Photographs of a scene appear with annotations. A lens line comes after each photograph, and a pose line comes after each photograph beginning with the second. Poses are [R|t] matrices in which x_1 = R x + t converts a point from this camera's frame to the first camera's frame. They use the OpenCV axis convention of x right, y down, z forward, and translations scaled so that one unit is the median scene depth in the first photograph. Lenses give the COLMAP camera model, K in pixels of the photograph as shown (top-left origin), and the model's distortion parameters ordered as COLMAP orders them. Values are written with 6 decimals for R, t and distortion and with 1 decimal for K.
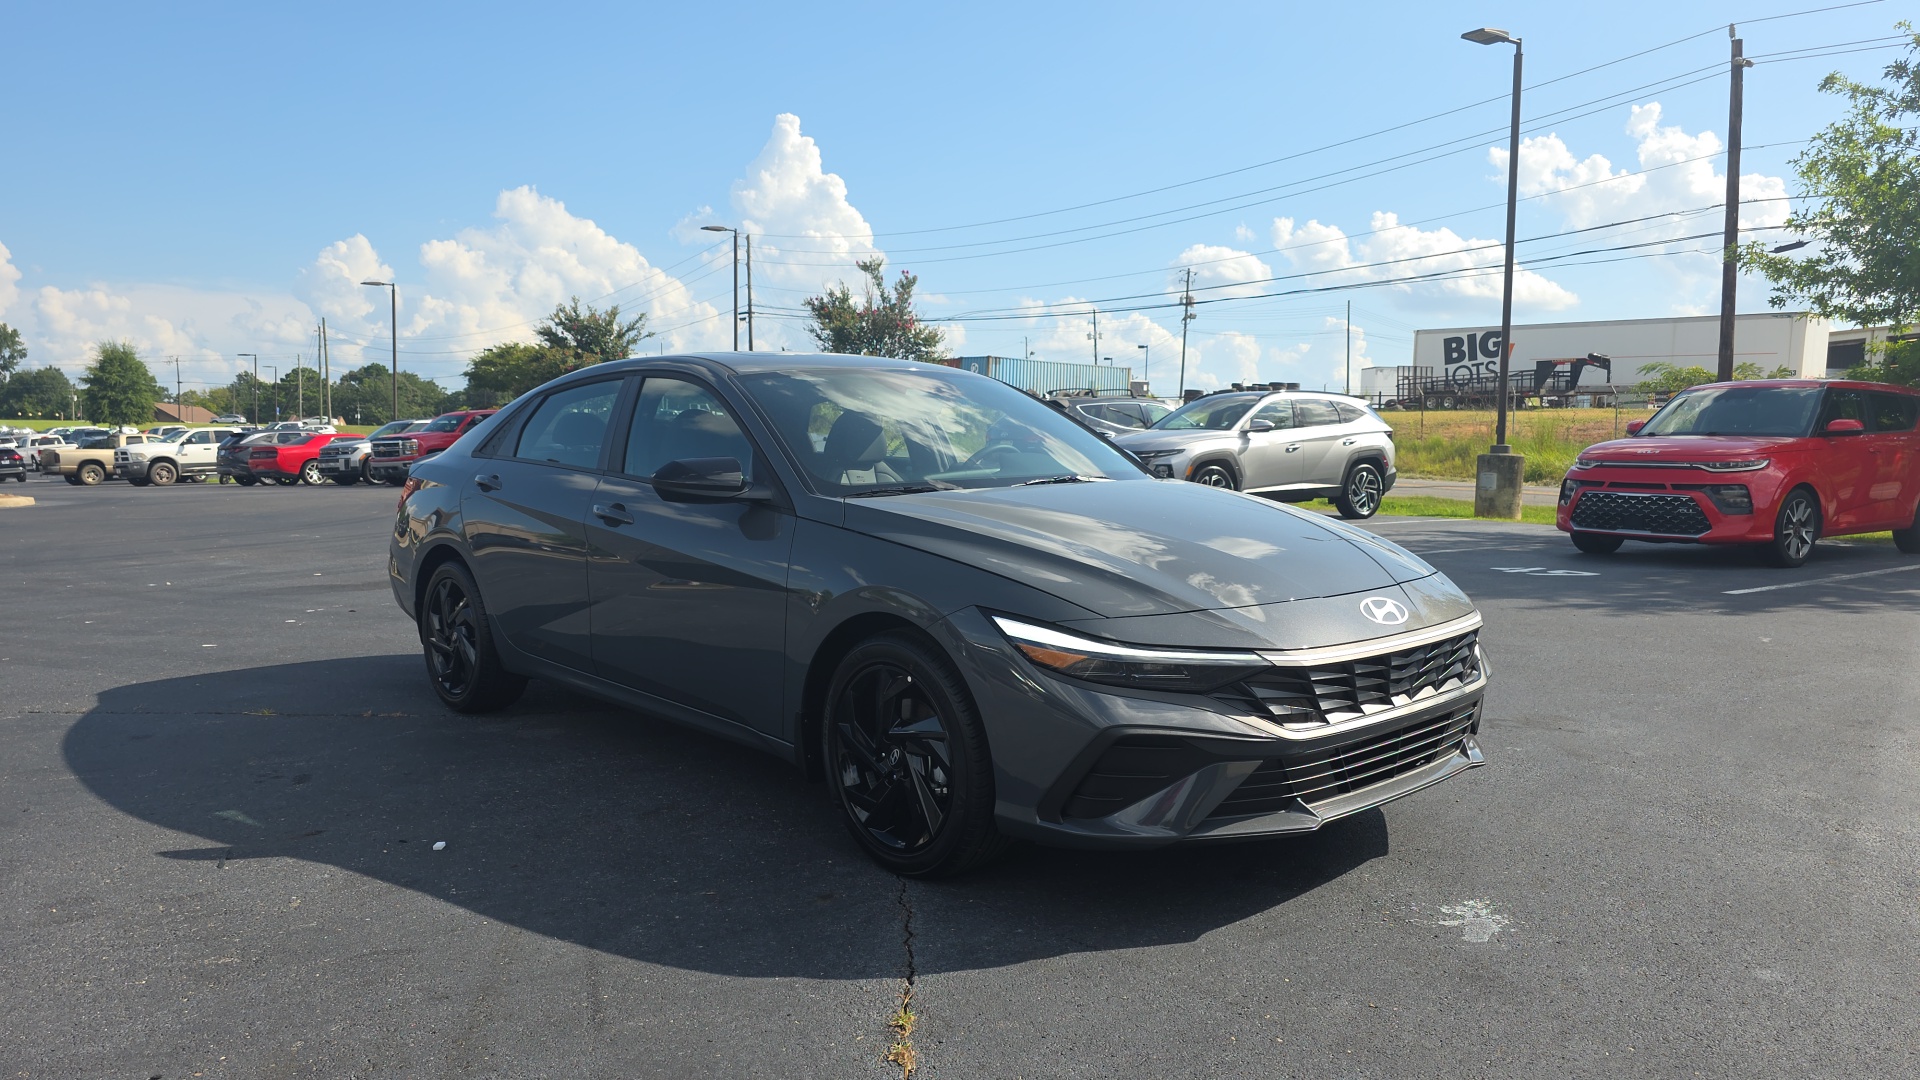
lens RADIAL K [[1316.0, 0, 960.0], [0, 1316.0, 538.0], [0, 0, 1]] dist [0.057956, -0.062478]
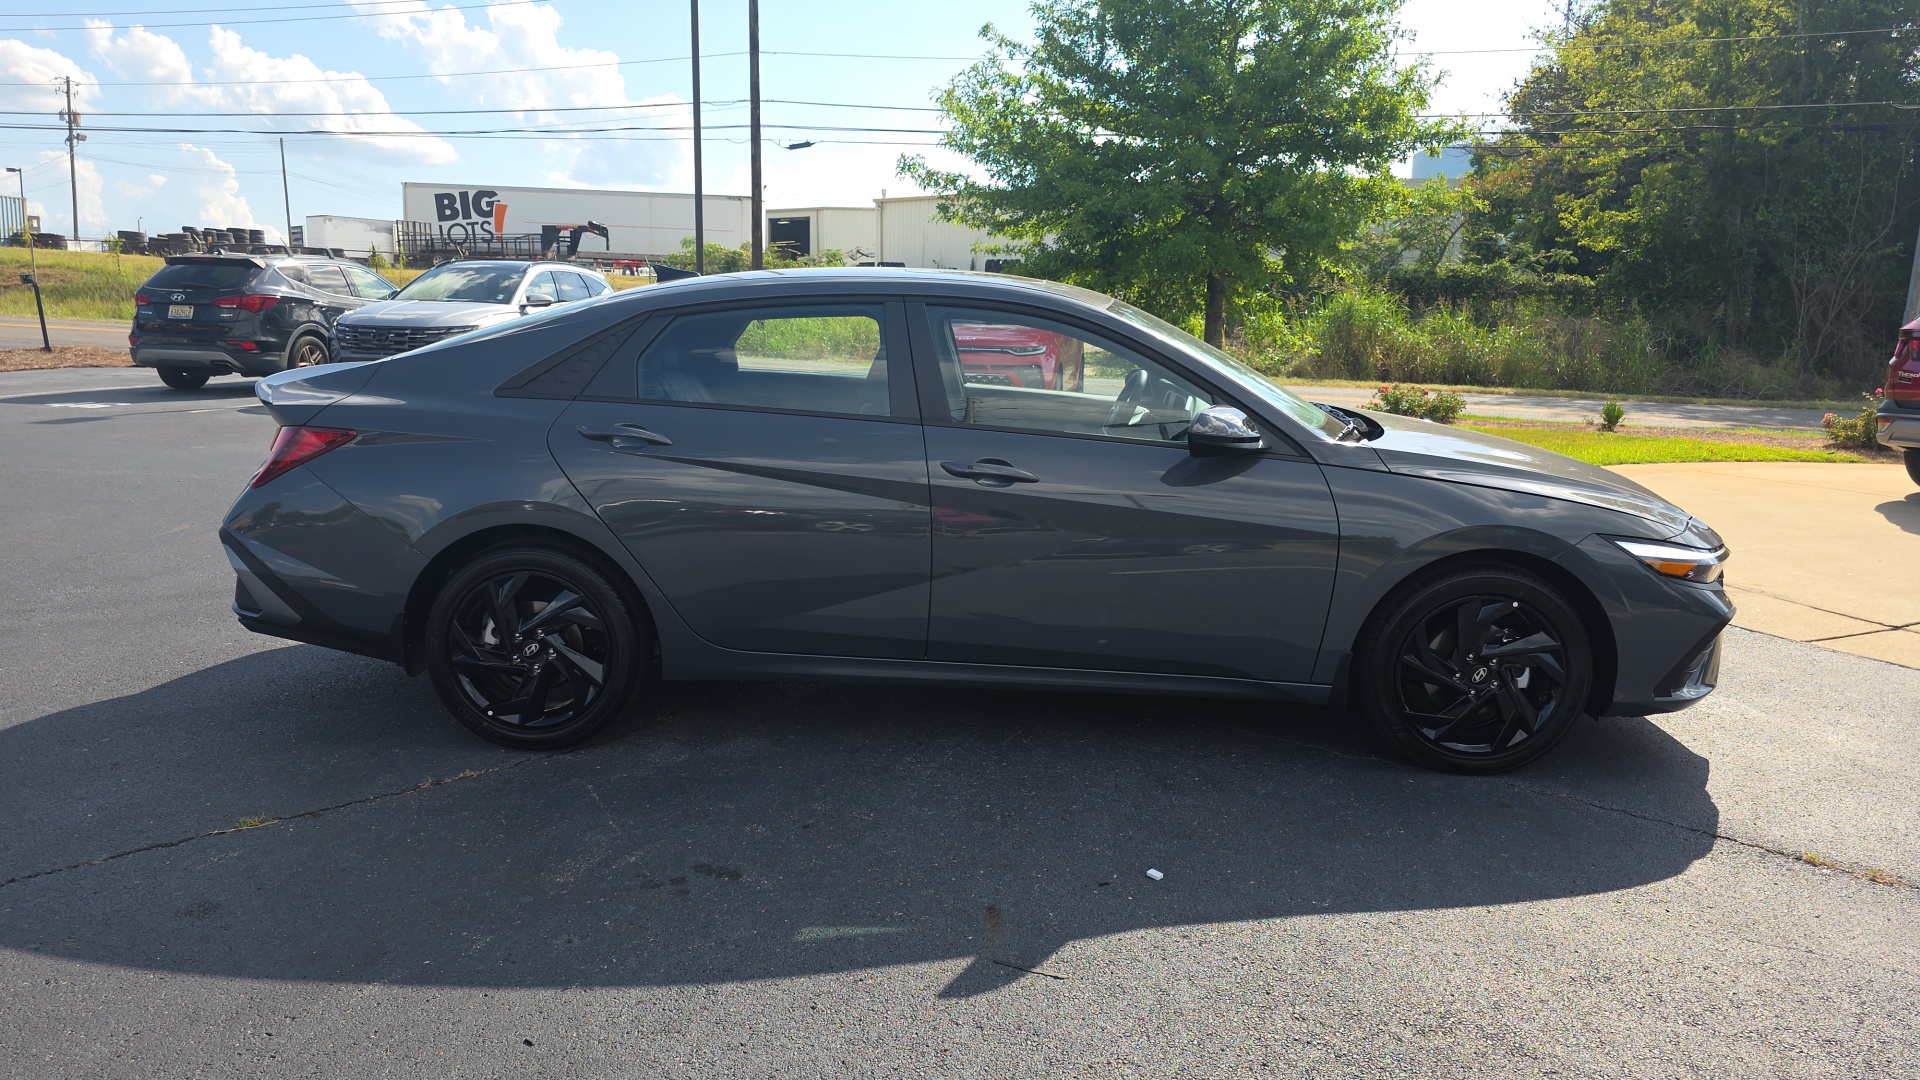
lens RADIAL K [[1316.0, 0, 960.9], [0, 1316.0, 536.3], [0, 0, 1]] dist [0.057956, -0.062478]
pose [[0.689779, -0.112721, 0.715192, -0.091595], [0.034982, 0.991841, 0.122585, -0.008362], [-0.723175, -0.059538, 0.688094, 0.043486]]
